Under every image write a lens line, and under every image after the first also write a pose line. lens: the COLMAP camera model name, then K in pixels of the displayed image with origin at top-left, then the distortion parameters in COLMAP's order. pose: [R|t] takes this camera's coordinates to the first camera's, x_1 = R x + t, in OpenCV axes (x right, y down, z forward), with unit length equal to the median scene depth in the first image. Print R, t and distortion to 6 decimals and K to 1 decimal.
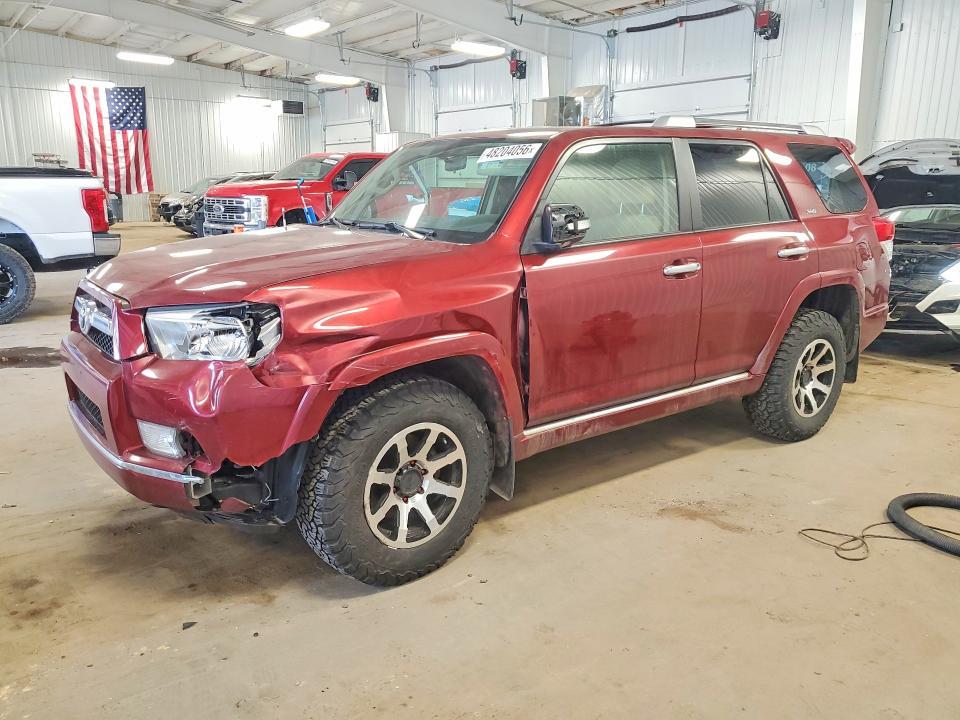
lens RADIAL K [[736.3, 0, 470.3], [0, 736.3, 334.2], [0, 0, 1]] dist [0.062983, -0.076750]
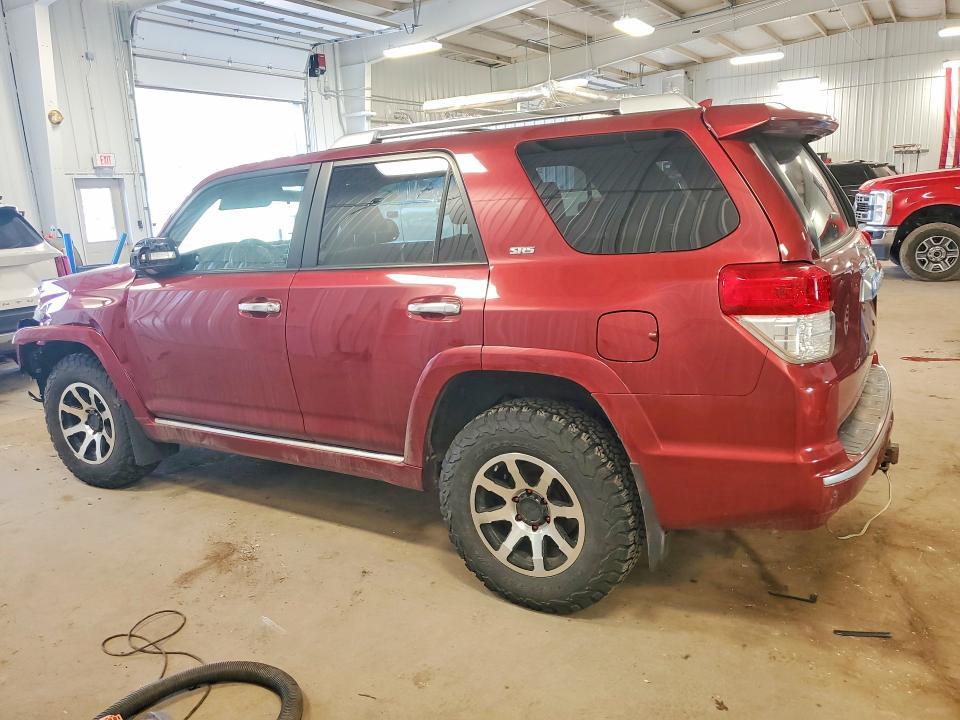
lens RADIAL K [[736.3, 0, 470.3], [0, 736.3, 334.2], [0, 0, 1]] dist [0.062983, -0.076750]
pose [[0.364826, 0.148151, -0.919214, 1.153843], [-0.131491, 0.985563, 0.106657, -0.175228], [0.921744, 0.081957, 0.379039, 0.824658]]
